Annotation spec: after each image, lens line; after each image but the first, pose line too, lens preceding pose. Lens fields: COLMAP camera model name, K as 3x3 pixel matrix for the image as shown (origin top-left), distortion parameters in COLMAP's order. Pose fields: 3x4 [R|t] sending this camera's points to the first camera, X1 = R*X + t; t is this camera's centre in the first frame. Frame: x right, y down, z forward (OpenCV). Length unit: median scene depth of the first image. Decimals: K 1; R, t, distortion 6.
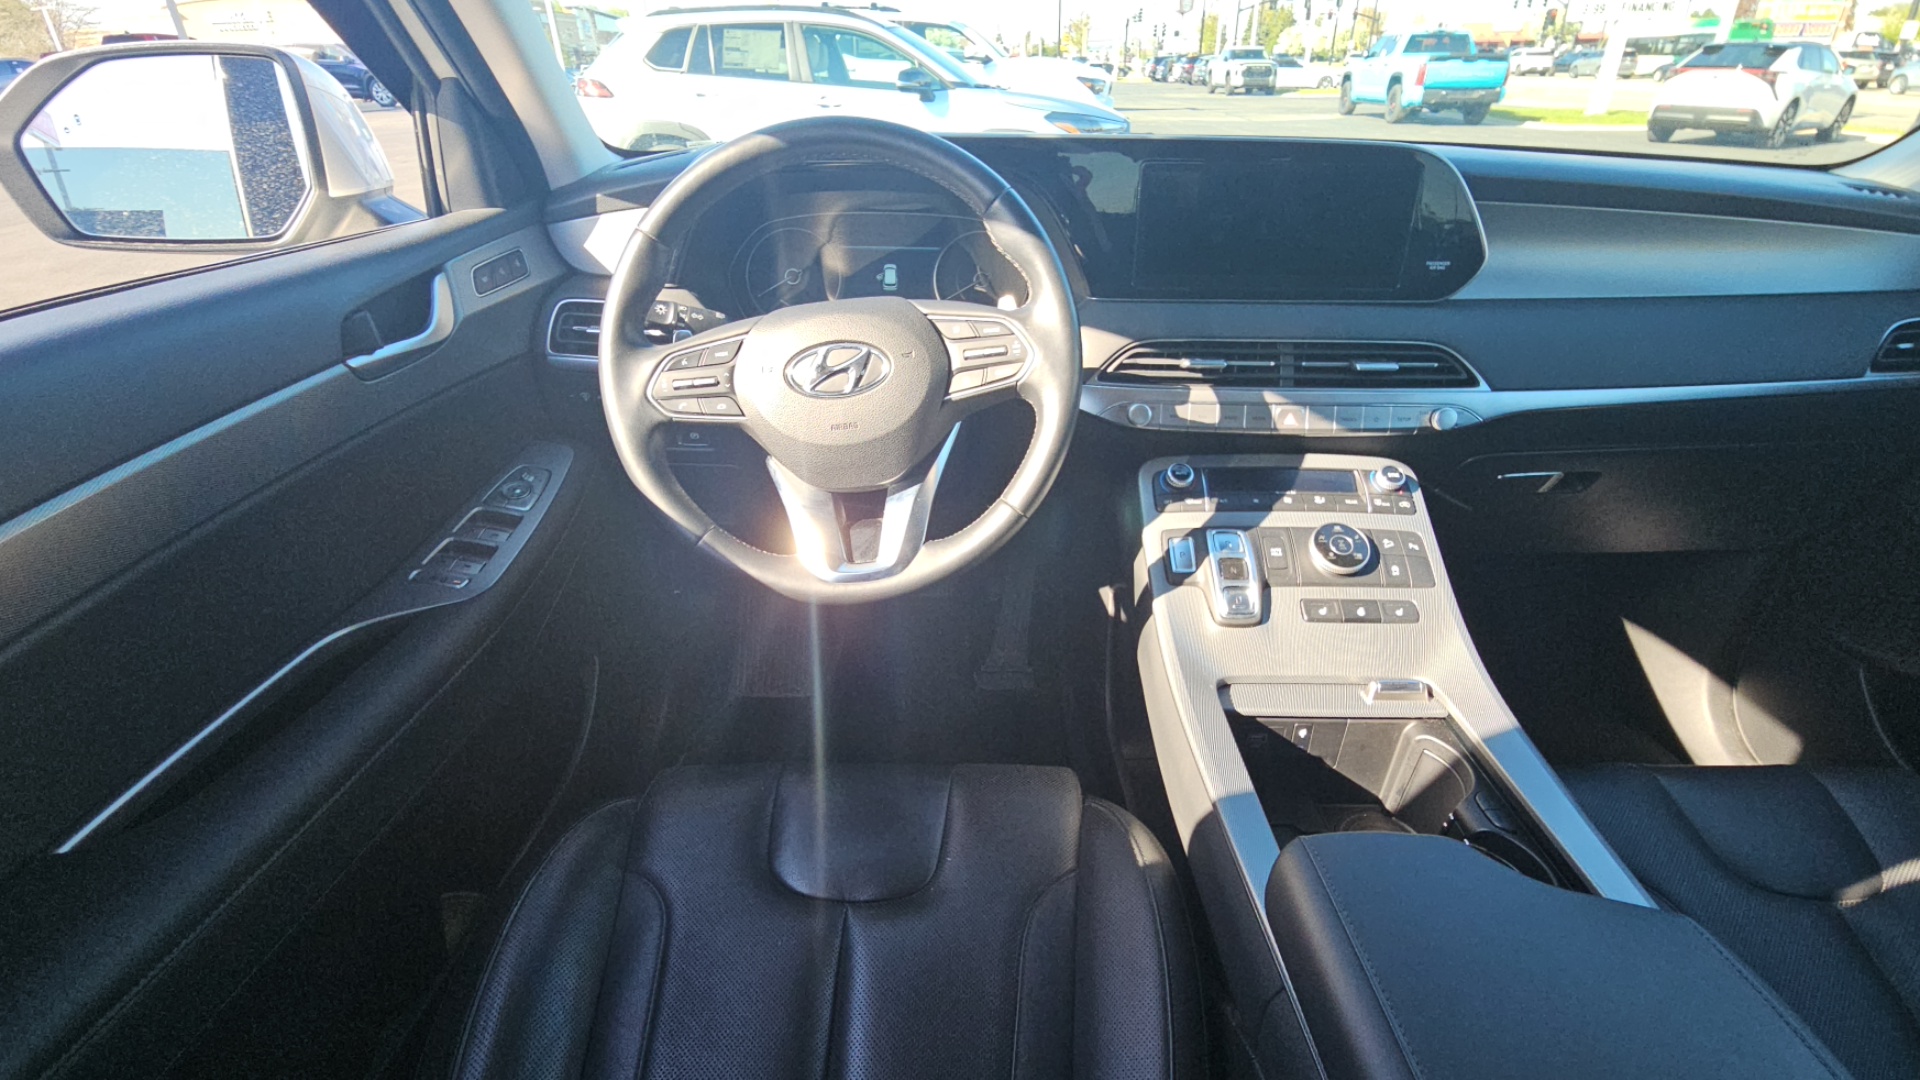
lens RADIAL K [[856.0, 0, 979.8], [0, 856.0, 547.7], [0, 0, 1]] dist [0.009454, -0.008071]
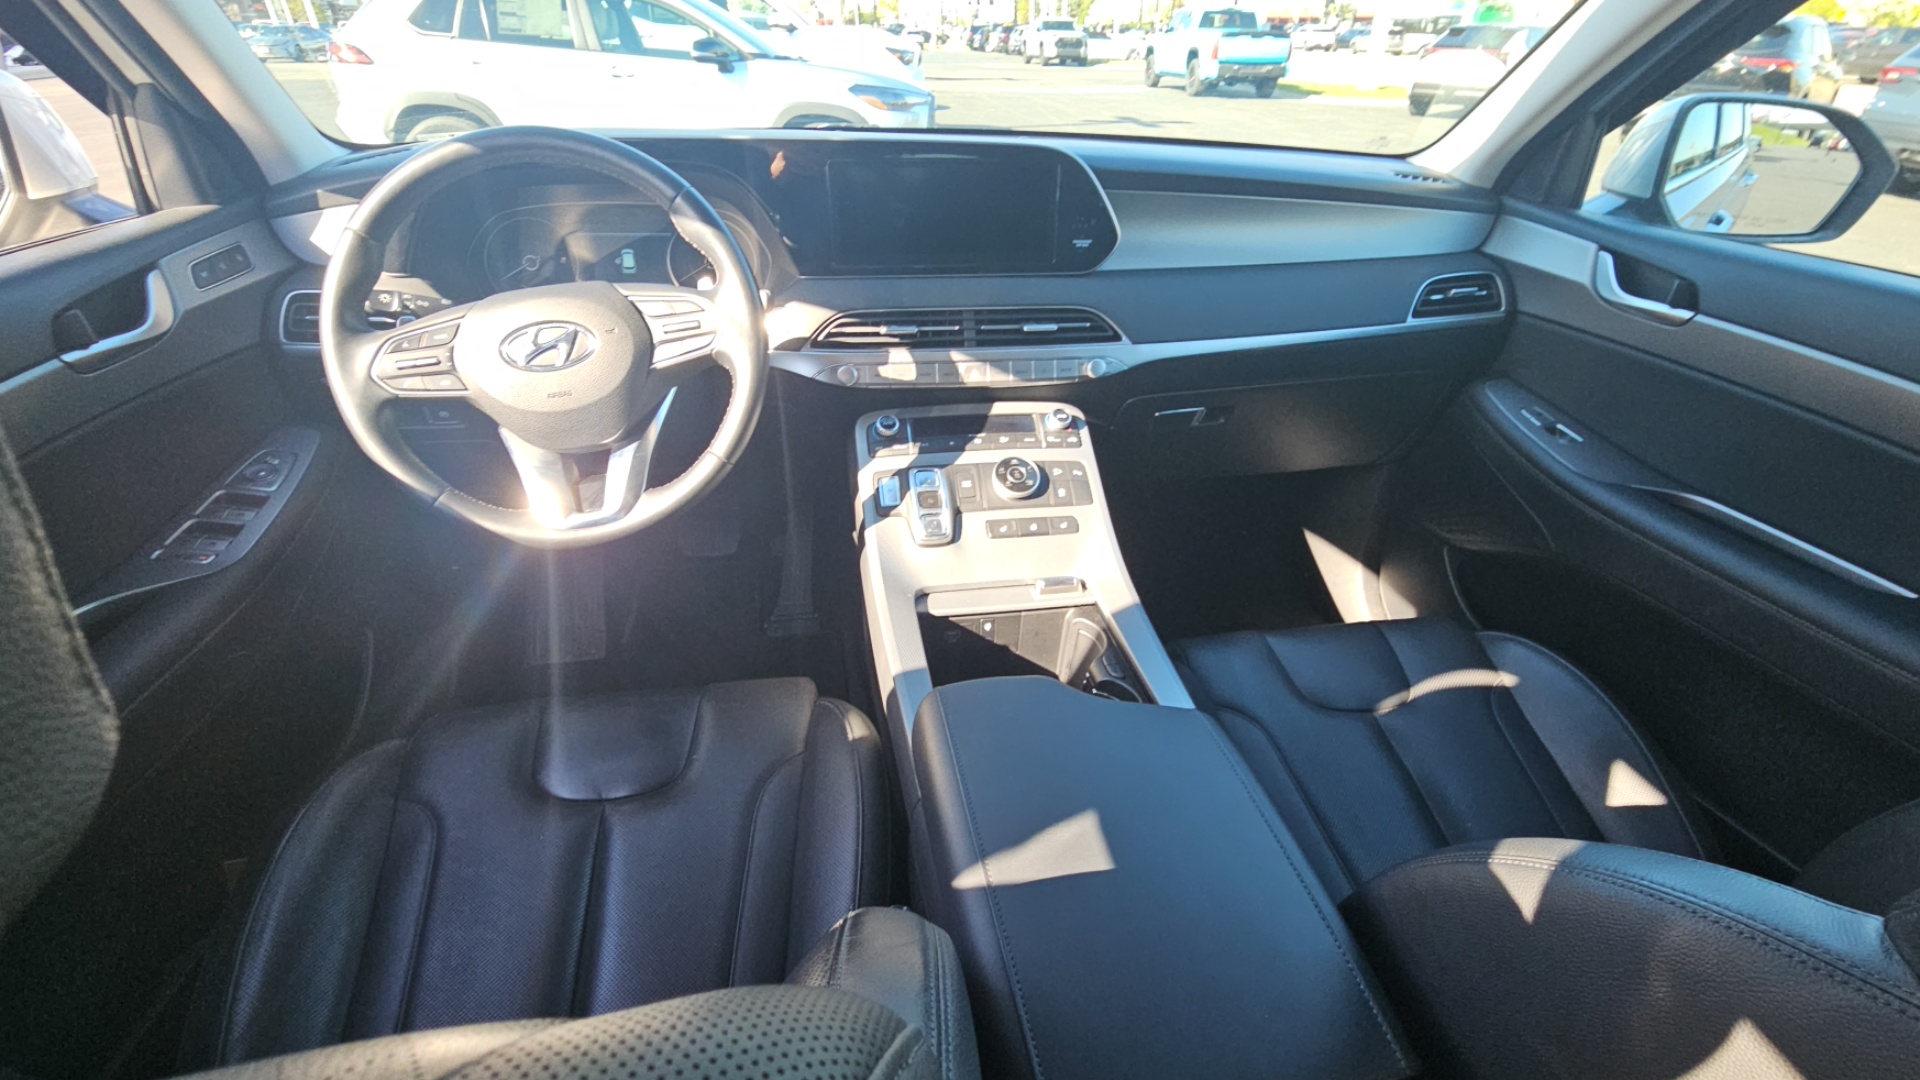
lens RADIAL K [[857.6, 0, 979.6], [0, 857.6, 545.6], [0, 0, 1]] dist [0.005836, -0.004499]
pose [[0.983363, -0.077534, 0.164274, 0.153126], [0.073078, 0.996780, 0.033002, 0.051682], [-0.166304, -0.020448, 0.985863, -0.196160]]
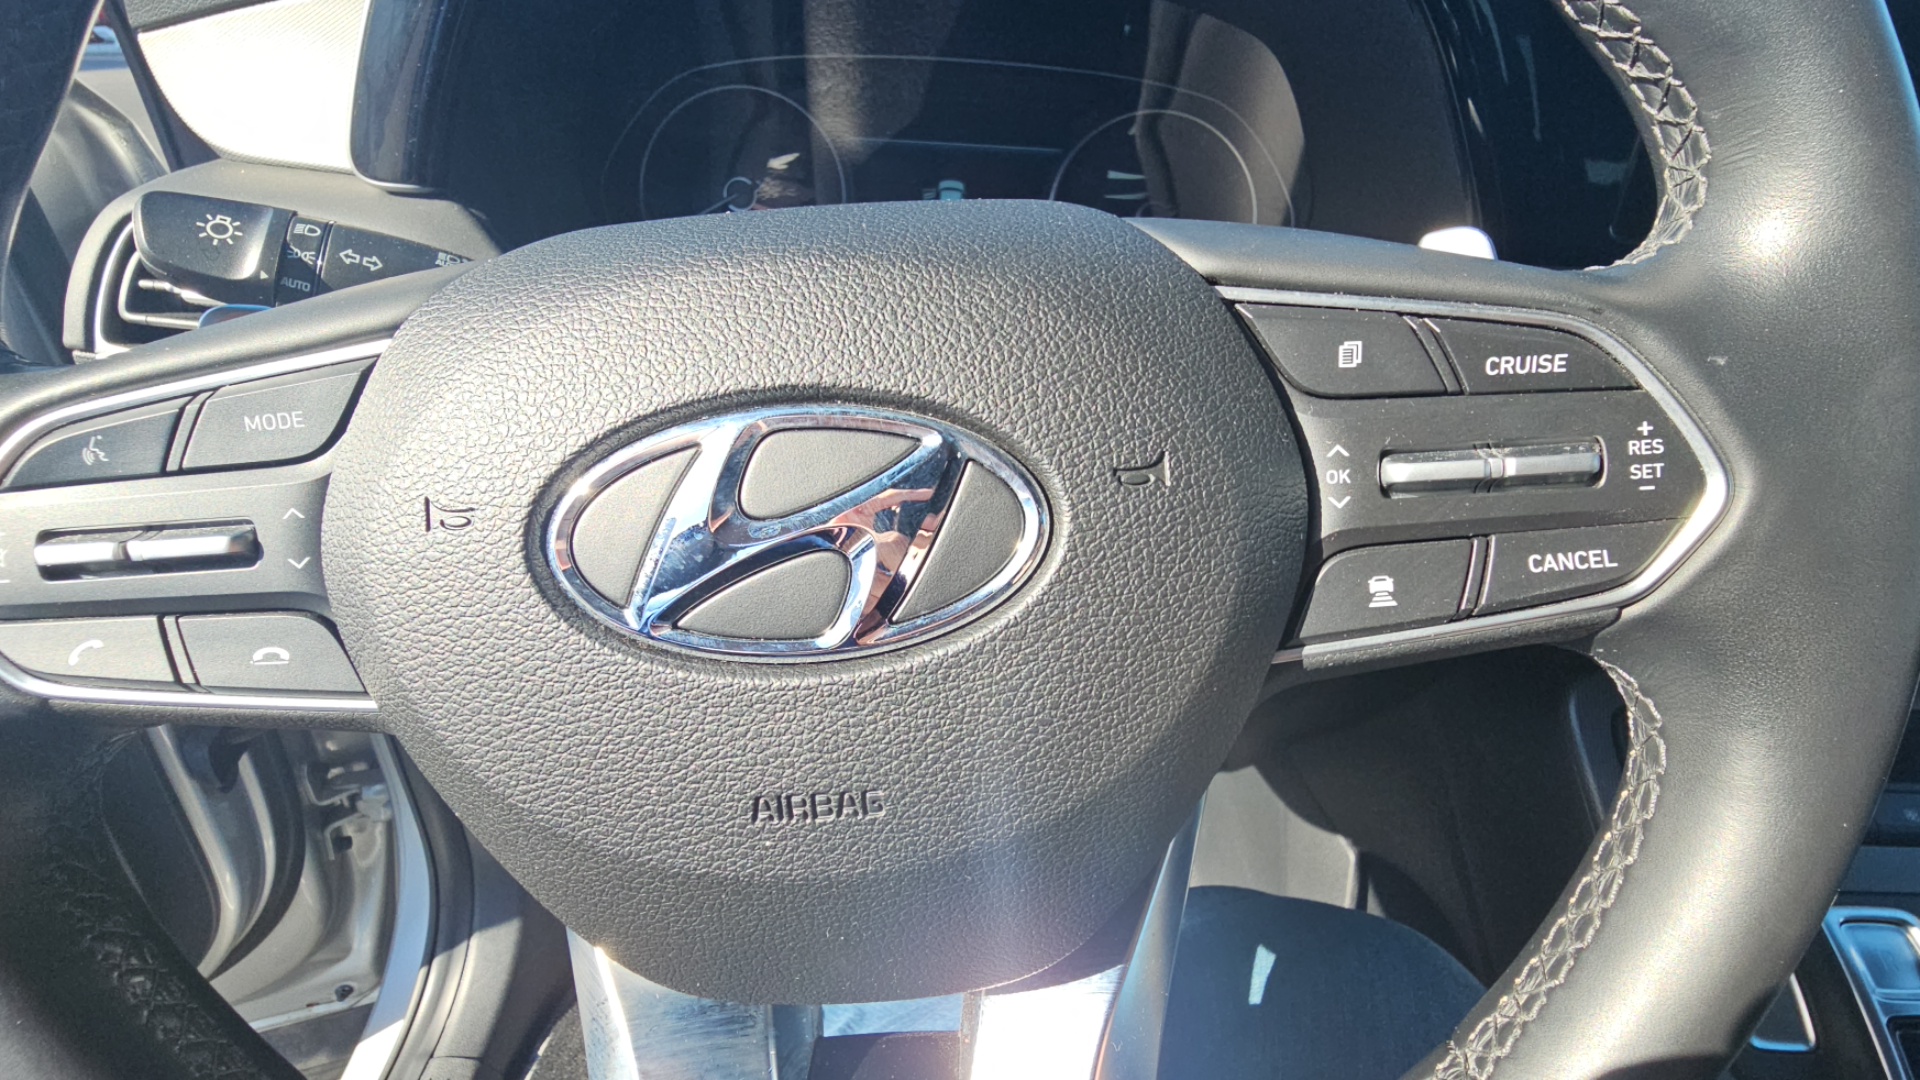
lens RADIAL K [[863.4, 0, 978.8], [0, 863.4, 543.5], [0, 0, 1]] dist [0.000096, -0.001791]
pose [[0.999098, 0.042316, -0.003497, -0.094801], [-0.042274, 0.999043, 0.011236, -0.163447], [0.003969, -0.011078, 0.999931, 0.622522]]
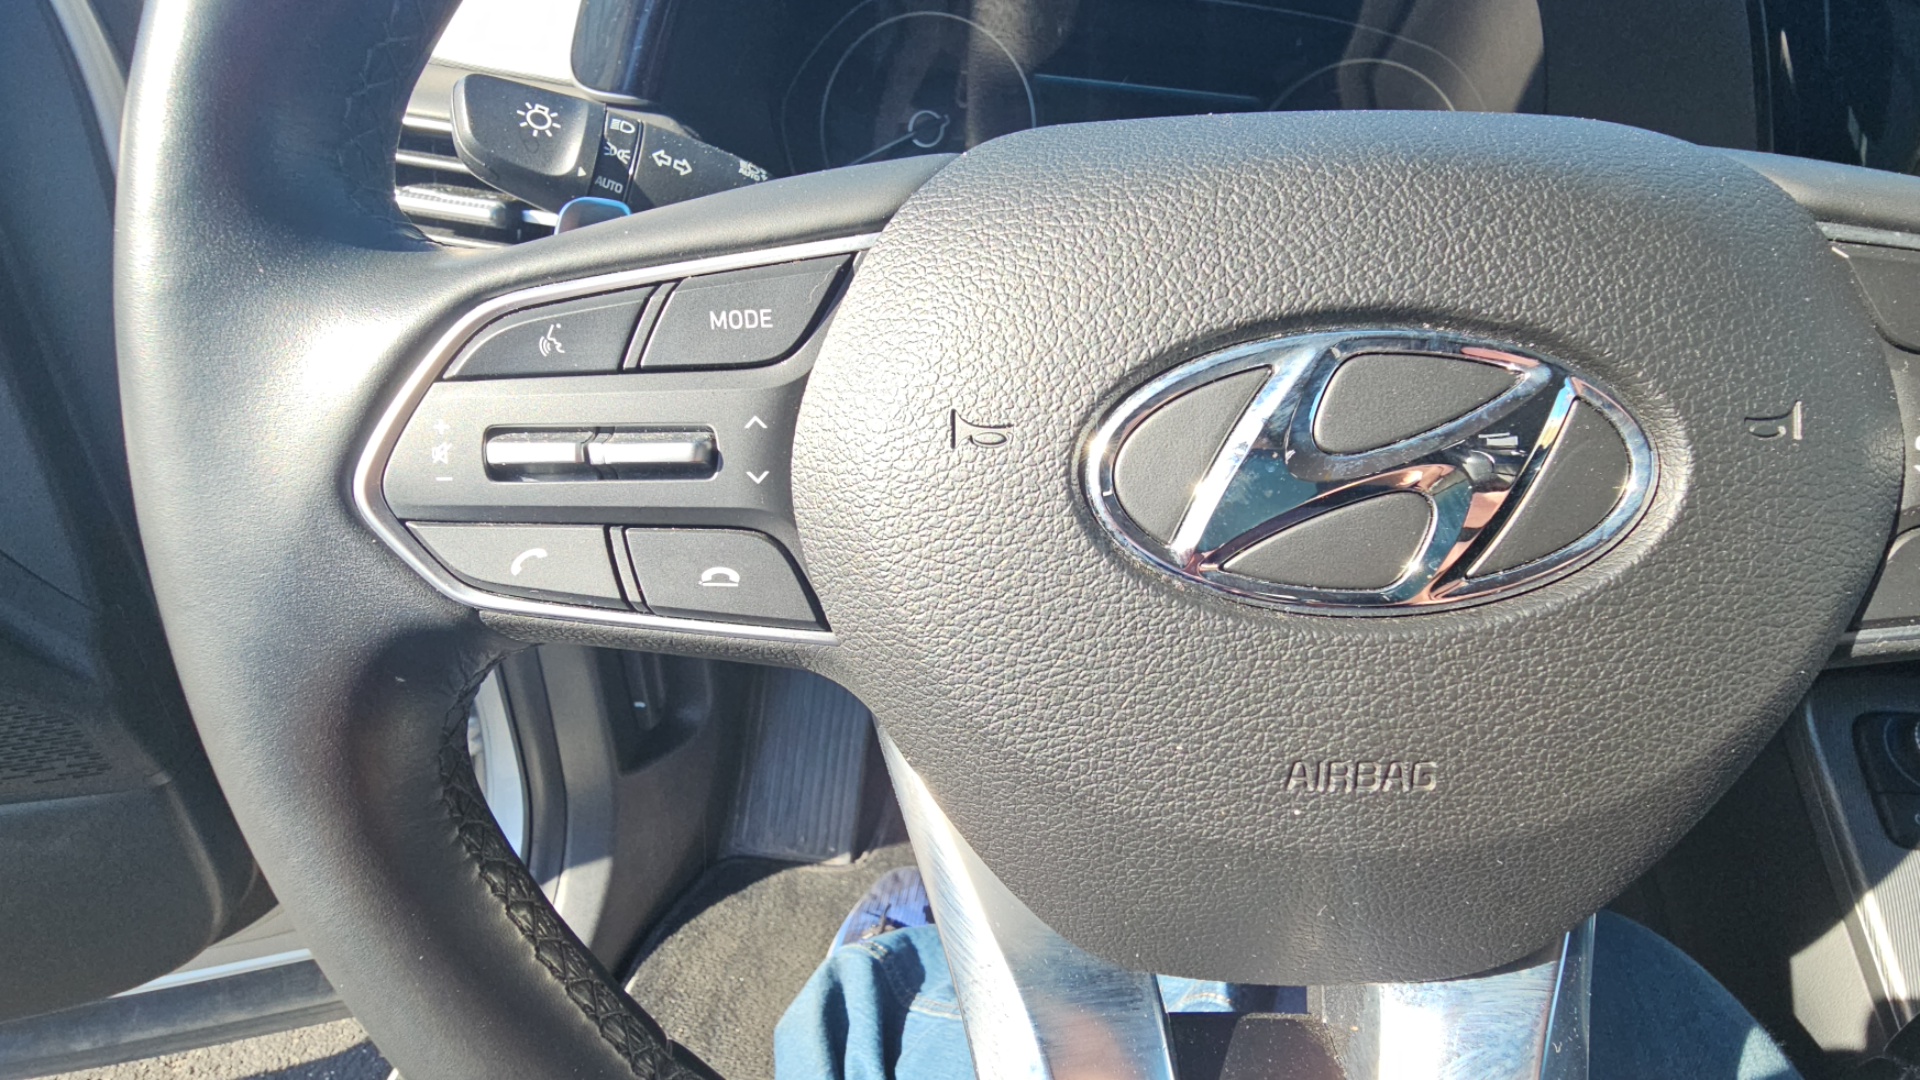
lens RADIAL K [[861.8, 0, 975.9], [0, 861.8, 540.4], [0, 0, 1]] dist [0.006276, -0.000612]
pose [[0.995114, 0.097189, -0.017416, -0.190487], [-0.096308, 0.994298, 0.045786, -0.151041], [0.021767, -0.043885, 0.998799, 0.637901]]
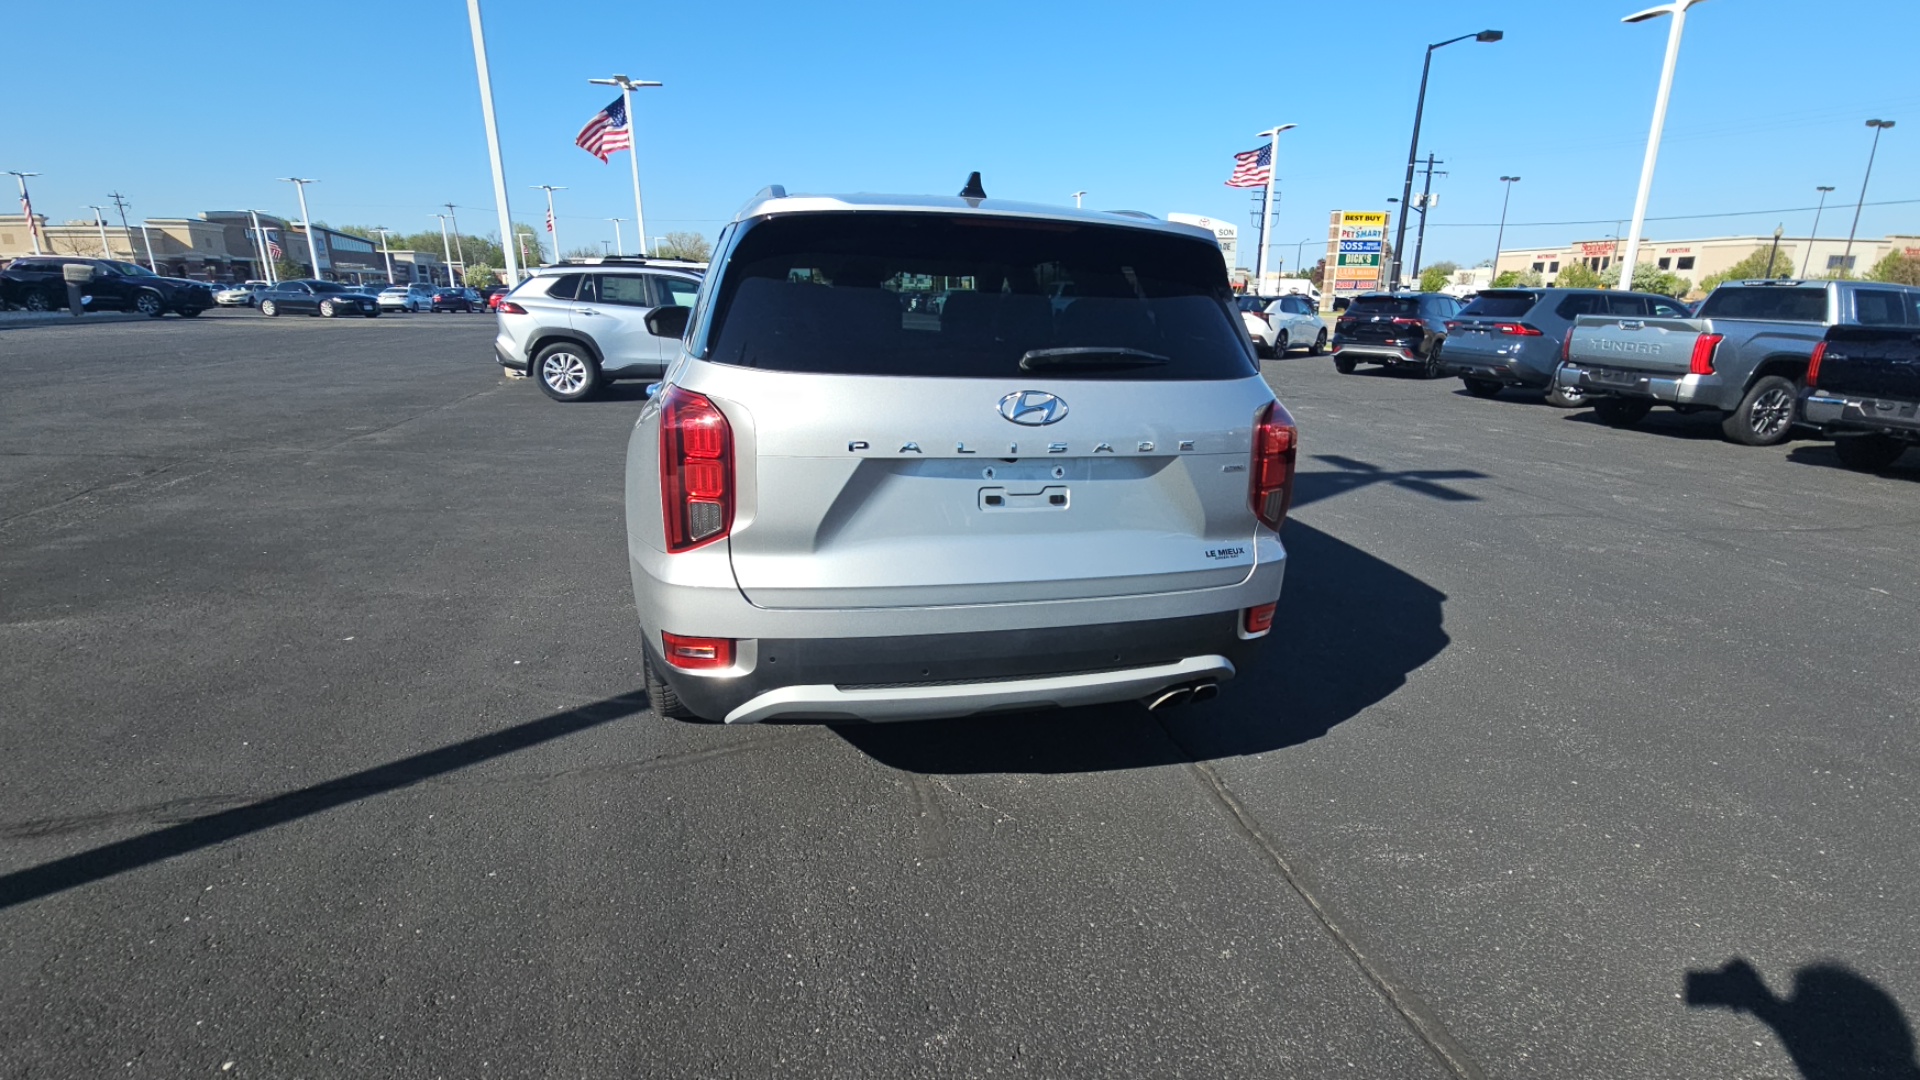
lens RADIAL K [[857.6, 0, 979.6], [0, 857.6, 545.6], [0, 0, 1]] dist [0.005836, -0.004499]
pose [[0.964789, -0.047954, 0.258617, -0.406536], [0.105261, 0.971463, -0.212553, 2.383019], [-0.241044, 0.232291, 0.942305, -4.490950]]
